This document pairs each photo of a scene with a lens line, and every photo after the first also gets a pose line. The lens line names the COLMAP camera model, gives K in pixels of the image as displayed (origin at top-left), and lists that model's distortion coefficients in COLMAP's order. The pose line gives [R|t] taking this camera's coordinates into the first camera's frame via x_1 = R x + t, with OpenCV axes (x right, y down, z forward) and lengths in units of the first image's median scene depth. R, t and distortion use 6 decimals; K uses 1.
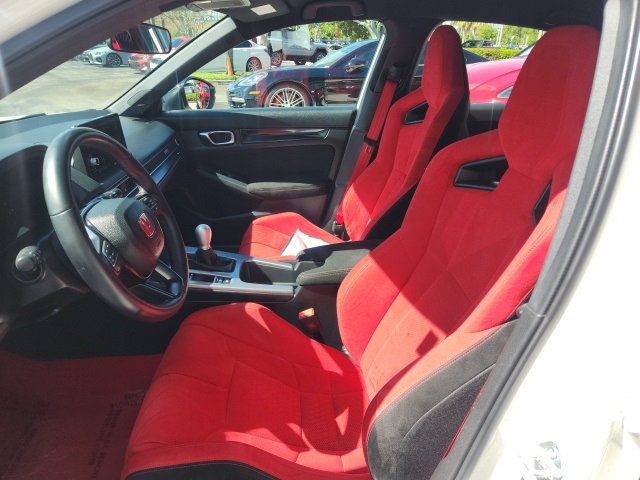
lens RADIAL K [[427.8, 0, 316.0], [0, 427.8, 237.5], [0, 0, 1]] dist [0.069693, -0.055437]
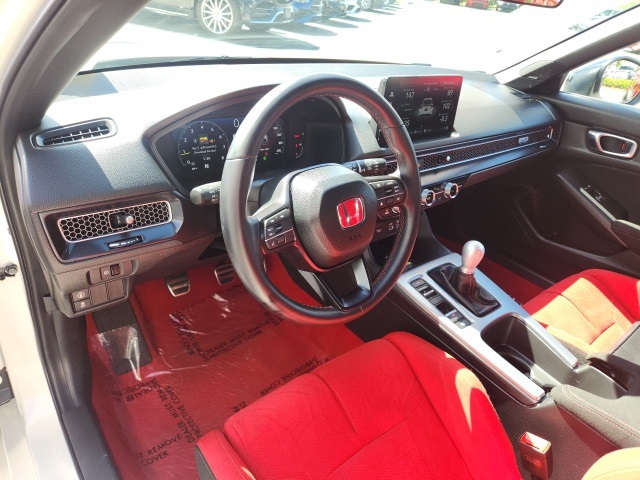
lens RADIAL K [[429.9, 0, 324.8], [0, 429.9, 247.3], [0, 0, 1]] dist [0.070030, -0.060012]
pose [[0.591325, 0.471775, -0.654036, 0.069700], [-0.422845, 0.871980, 0.246684, -0.087533], [0.686686, 0.130685, 0.715111, 0.250231]]
